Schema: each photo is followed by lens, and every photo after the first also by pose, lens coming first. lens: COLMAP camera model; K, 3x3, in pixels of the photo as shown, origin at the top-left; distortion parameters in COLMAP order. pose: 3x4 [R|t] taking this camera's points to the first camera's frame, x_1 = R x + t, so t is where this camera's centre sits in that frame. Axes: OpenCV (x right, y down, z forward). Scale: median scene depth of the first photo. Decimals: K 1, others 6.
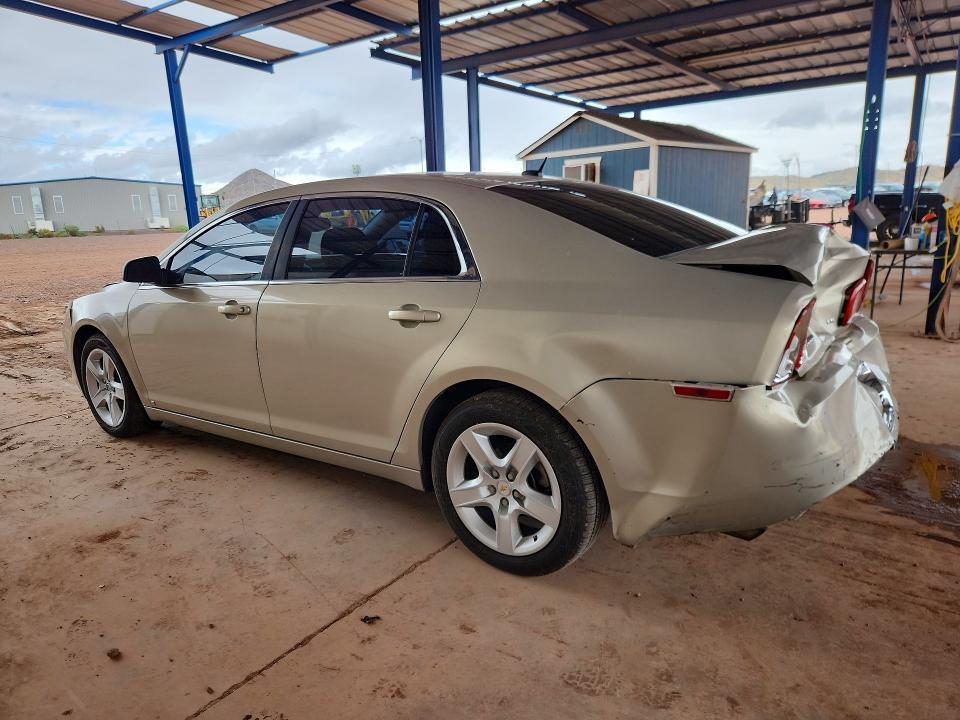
lens RADIAL K [[641.5, 0, 480.0], [0, 641.5, 360.0], [0, 0, 1]] dist [0.020192, -0.000423]
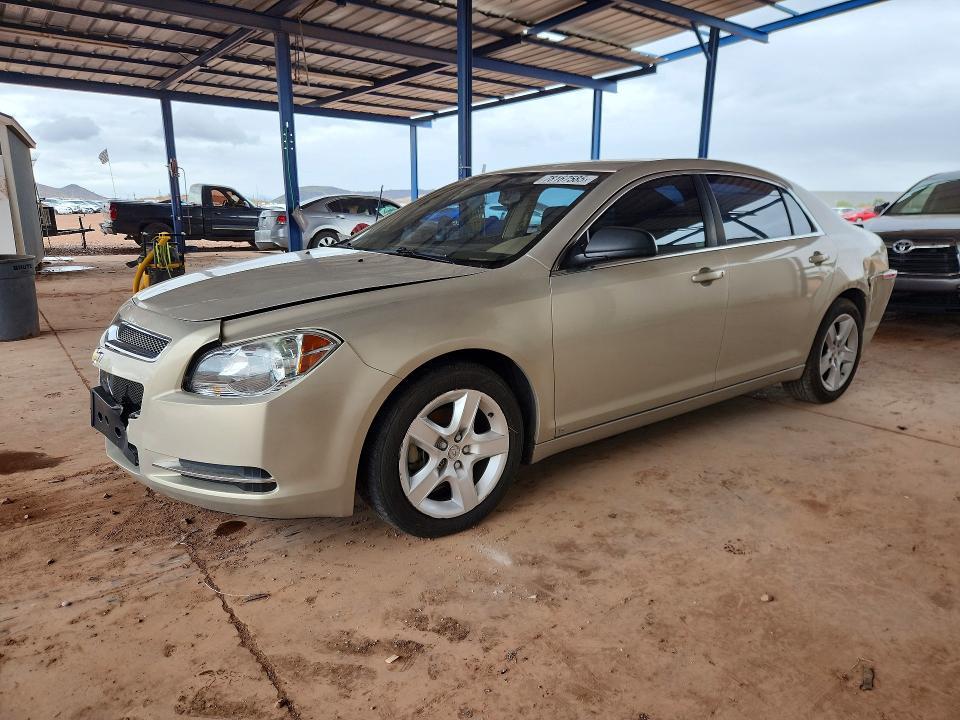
lens RADIAL K [[616.8, 0, 479.8], [0, 616.8, 378.0], [0, 0, 1]] dist [0.005943, 0.000188]
pose [[0.312892, -0.206747, 0.927014, -1.600368], [0.194189, 0.969329, 0.150640, -0.155320], [-0.929725, 0.132882, 0.343444, 1.150675]]
